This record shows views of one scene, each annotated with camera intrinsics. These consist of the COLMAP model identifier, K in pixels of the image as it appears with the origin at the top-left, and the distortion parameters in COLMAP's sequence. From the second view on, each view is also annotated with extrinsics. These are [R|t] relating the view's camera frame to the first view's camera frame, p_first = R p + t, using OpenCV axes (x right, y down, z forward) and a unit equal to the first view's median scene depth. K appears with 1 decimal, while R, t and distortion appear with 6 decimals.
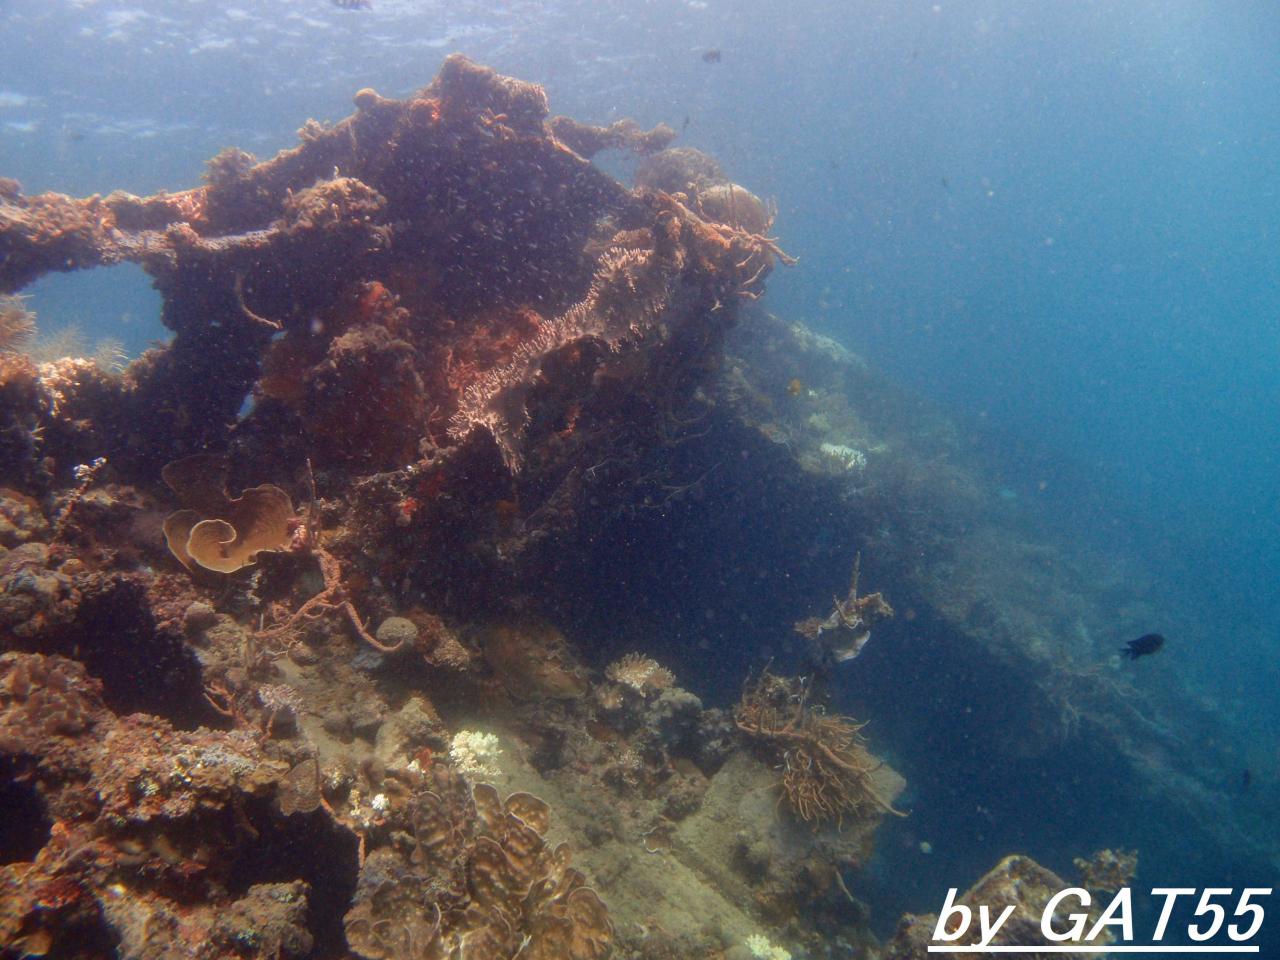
lens RADIAL K [[879.4, 0, 640.0], [0, 879.4, 480.0], [0, 0, 1]] dist [-0.180470, 0.042917]
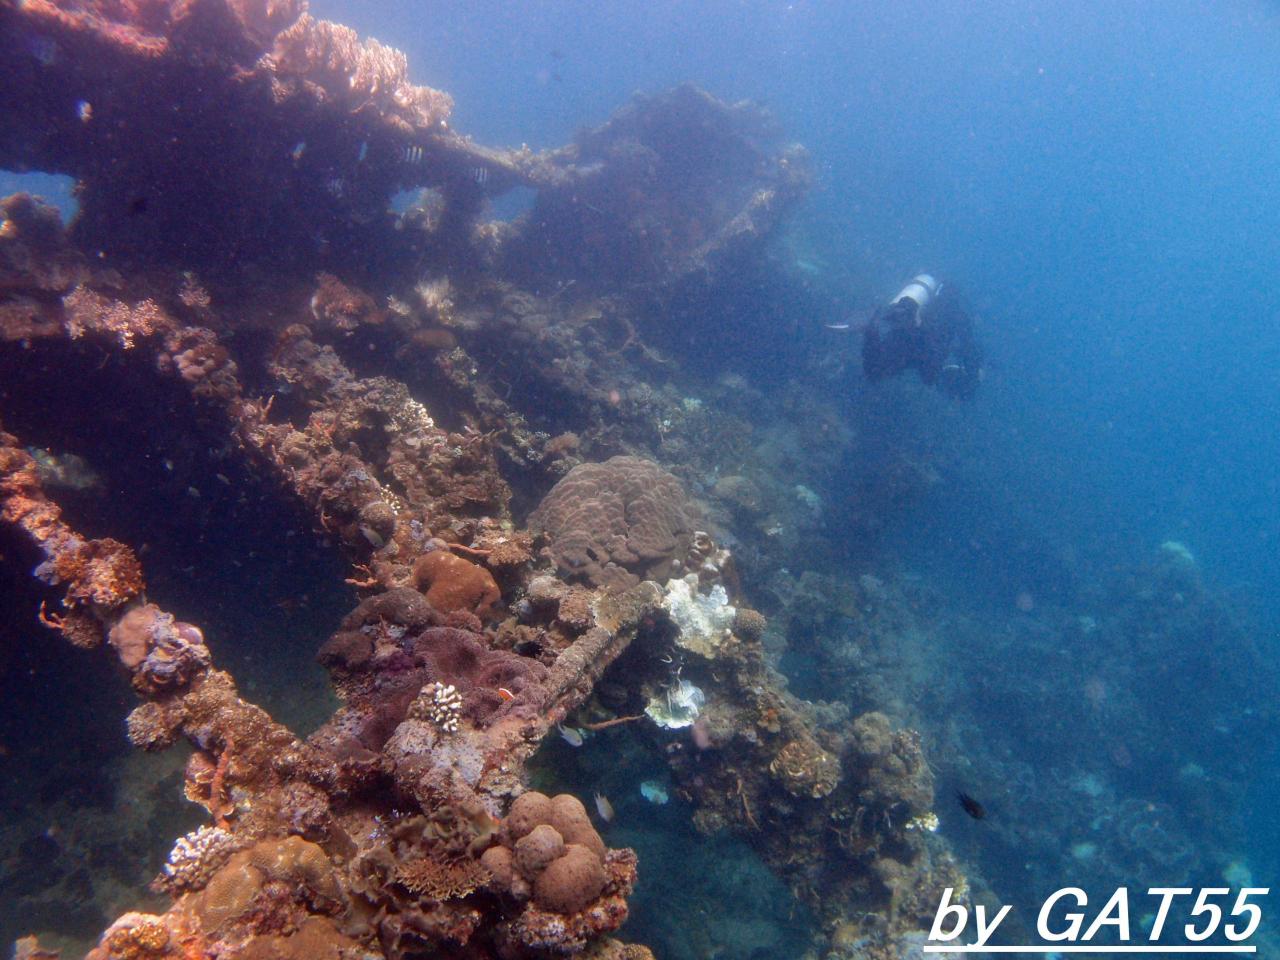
lens RADIAL K [[879.4, 0, 640.0], [0, 879.4, 480.0], [0, 0, 1]] dist [-0.180470, 0.042917]
pose [[0.987711, 0.009155, 0.156020, -0.649303], [-0.050650, 0.963156, 0.264131, -0.110110], [-0.147854, -0.268788, 0.951784, -1.225436]]
